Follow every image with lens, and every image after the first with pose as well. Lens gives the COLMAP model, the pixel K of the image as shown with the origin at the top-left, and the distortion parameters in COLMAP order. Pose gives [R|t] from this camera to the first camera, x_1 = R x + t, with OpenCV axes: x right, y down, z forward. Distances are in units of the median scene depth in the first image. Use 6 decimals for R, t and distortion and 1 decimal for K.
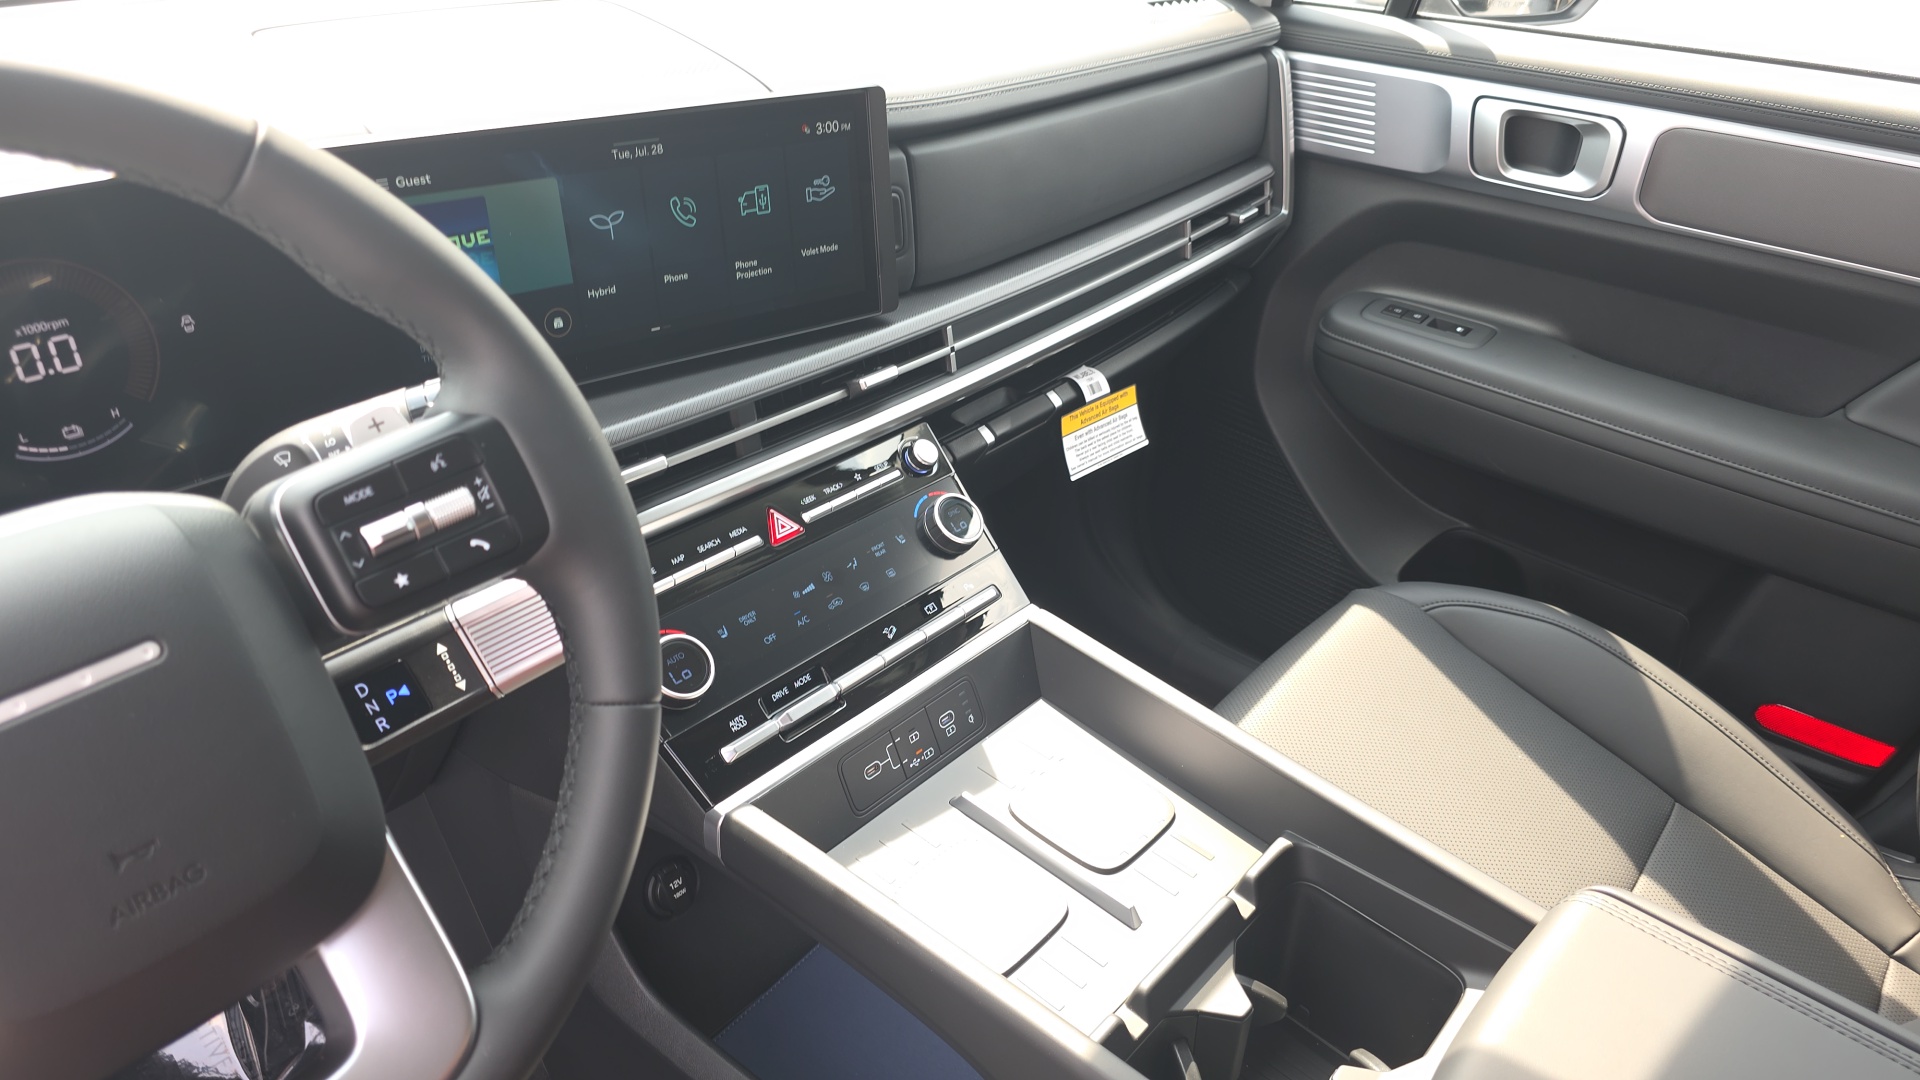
lens RADIAL K [[1292.0, 0, 964.1], [0, 1292.0, 525.4], [0, 0, 1]] dist [0.053762, -0.072135]
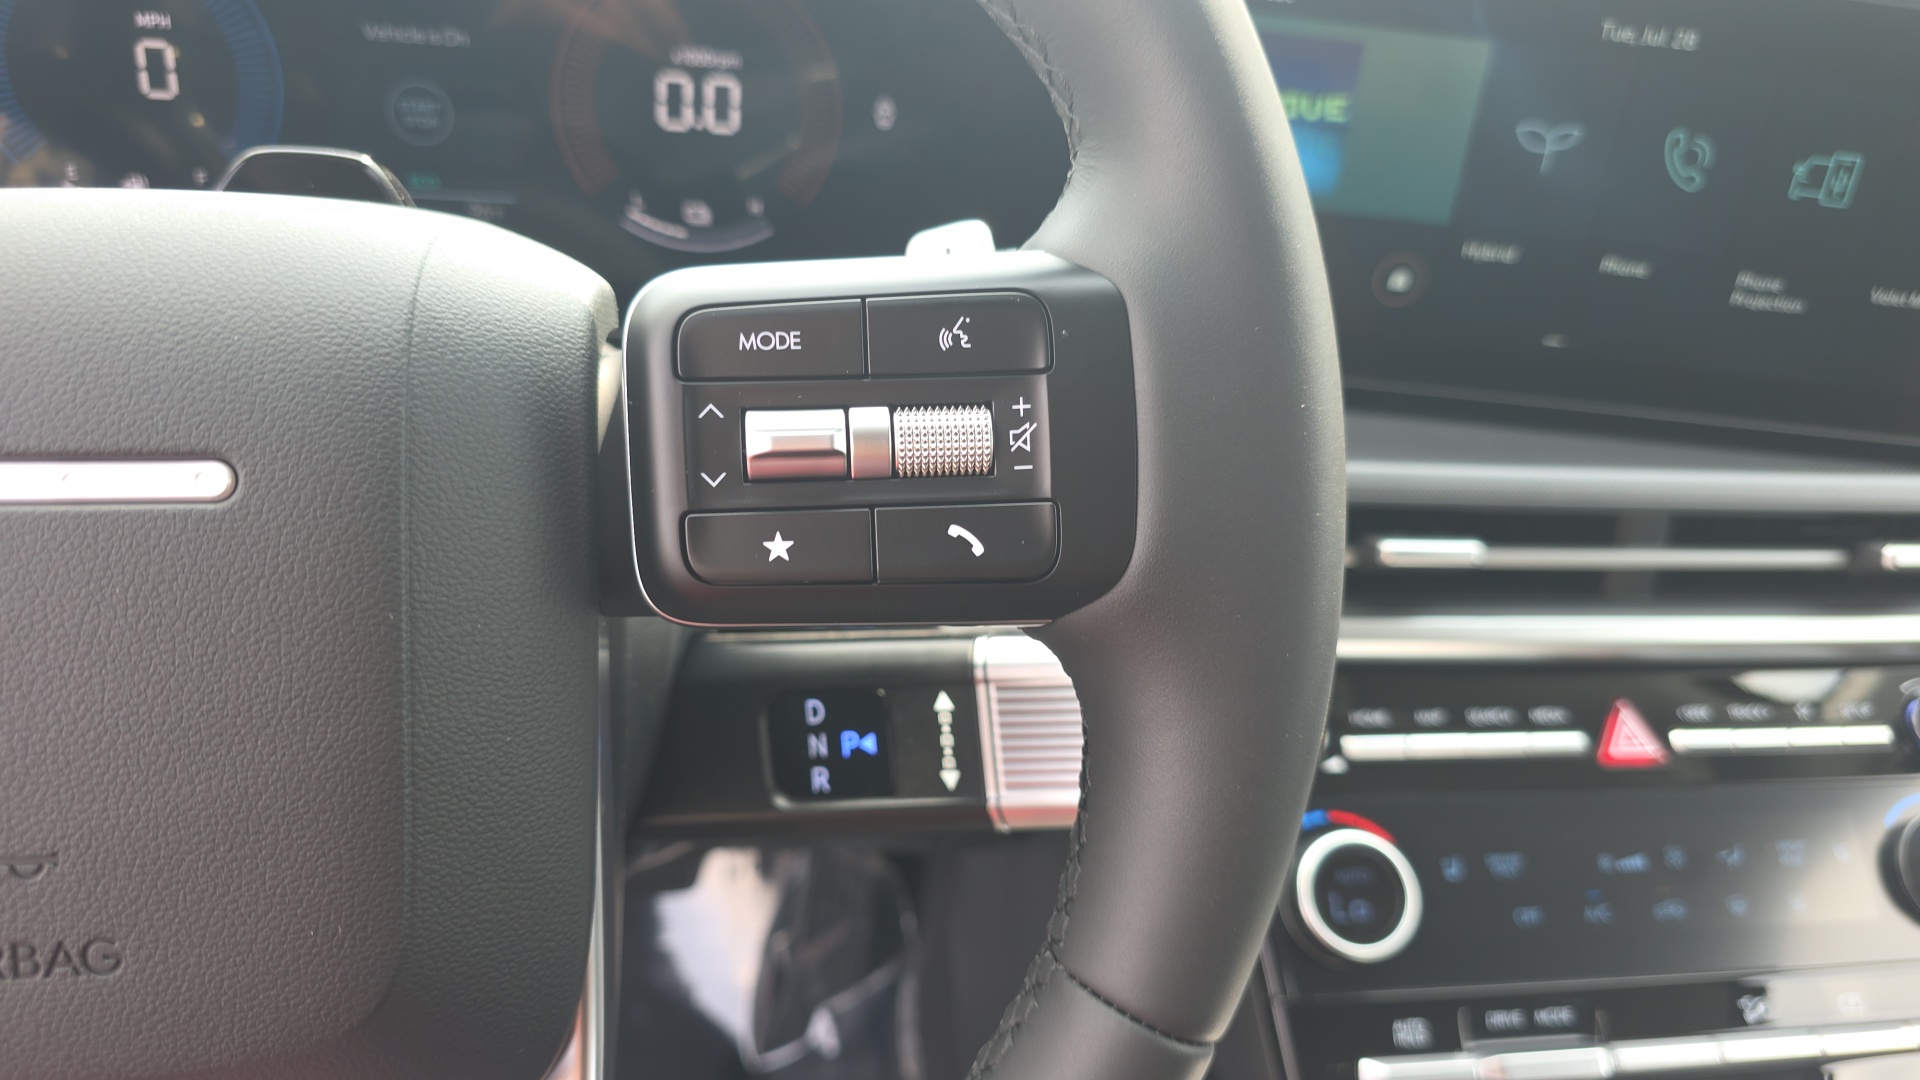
lens RADIAL K [[1368.3, 0, 960.0], [0, 1368.3, 540.0], [0, 0, 1]] dist [0.037331, -0.088997]
pose [[0.758980, 0.352750, -0.547281, -0.068197], [-0.379420, 0.922683, 0.068529, -0.009061], [0.529141, 0.155637, 0.834138, 0.345849]]
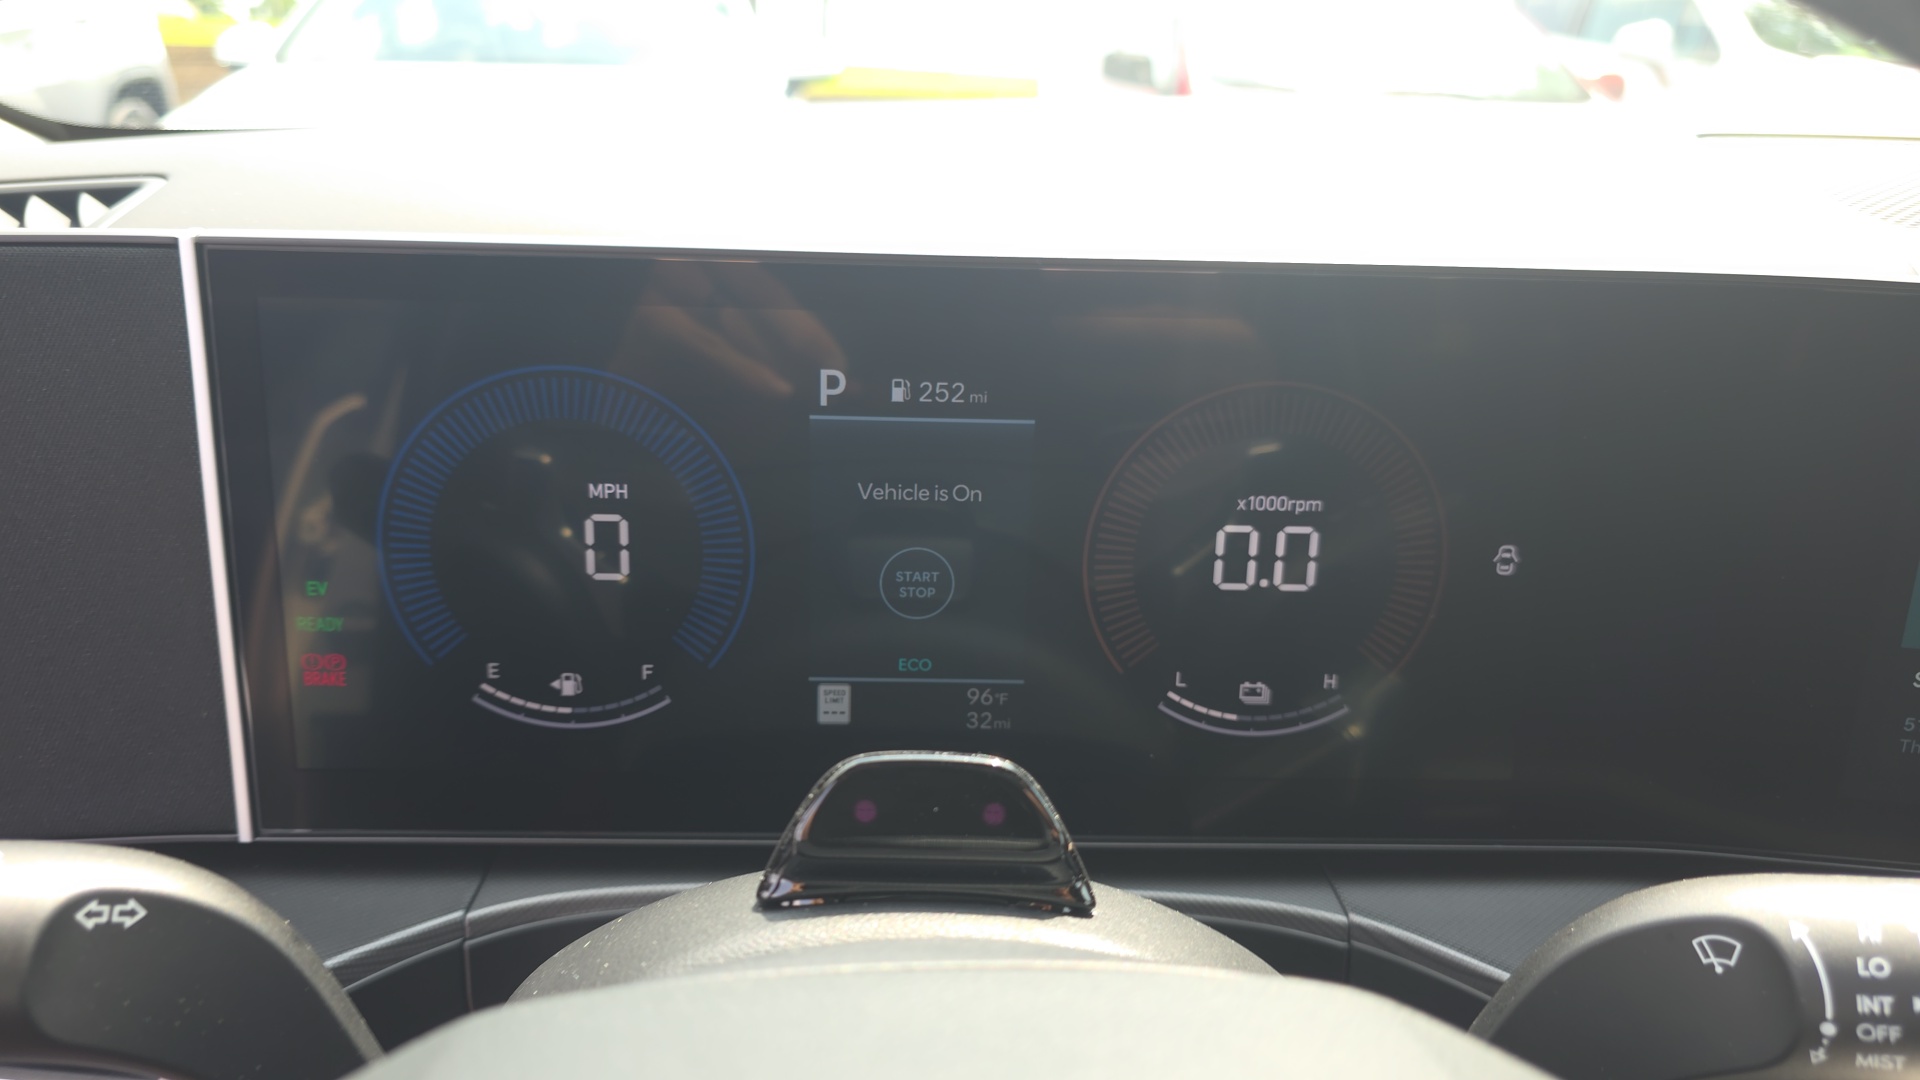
lens RADIAL K [[1368.3, 0, 960.0], [0, 1368.3, 540.0], [0, 0, 1]] dist [0.037331, -0.088997]
pose [[0.682503, 0.232589, -0.692887, -0.280929], [-0.363063, 0.930667, -0.045215, -0.044515], [0.634331, 0.282421, 0.719627, 0.356253]]
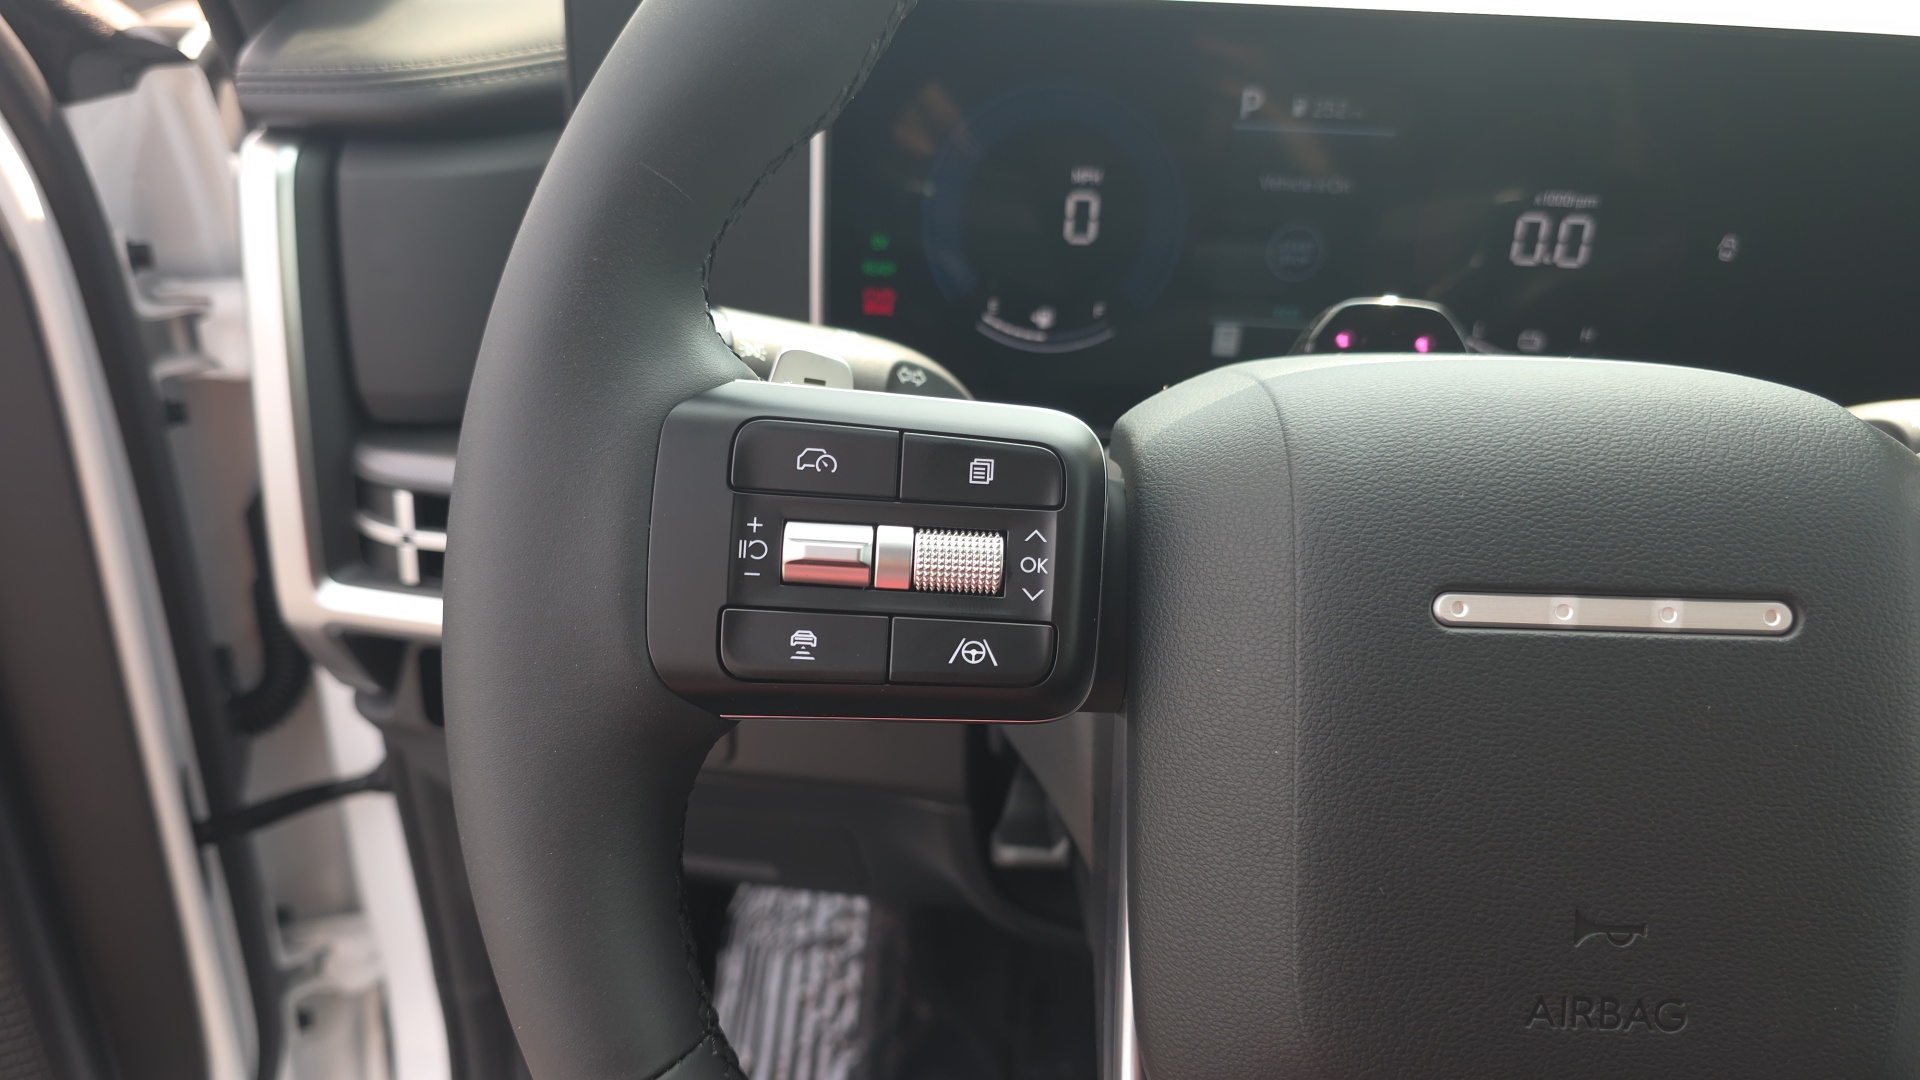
lens RADIAL K [[1363.7, 0, 948.7], [0, 1363.7, 574.8], [0, 0, 1]] dist [0.046007, -0.088586]
pose [[0.621831, 0.358165, -0.696451, -0.208904], [-0.396848, 0.910771, 0.114054, 0.071961], [0.675158, 0.205463, 0.708482, 0.162740]]
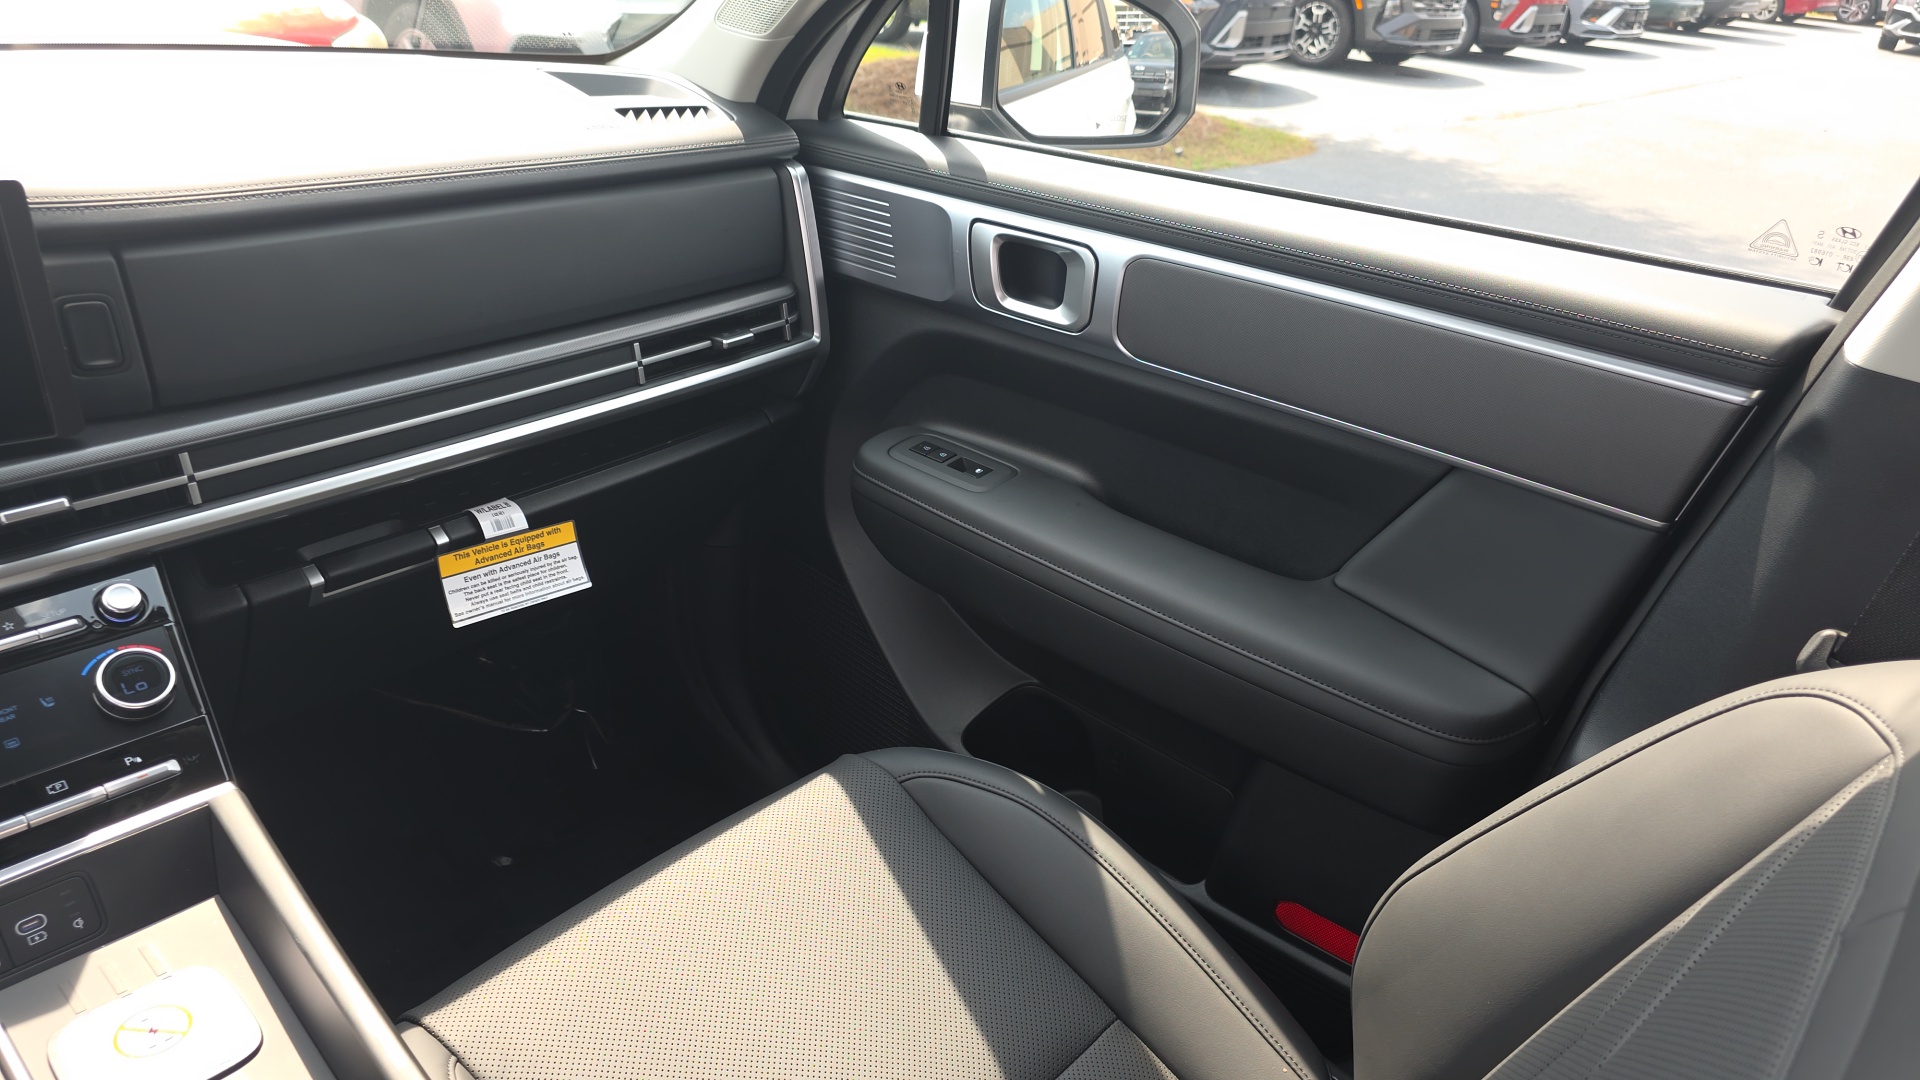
lens RADIAL K [[1293.3, 0, 956.1], [0, 1293.3, 556.4], [0, 0, 1]] dist [0.046588, -0.052965]
pose [[0.999540, 0.028479, -0.010409, 0.604459], [-0.029076, 0.997615, -0.062596, -0.052325], [0.008601, 0.062870, 0.997985, 0.156091]]
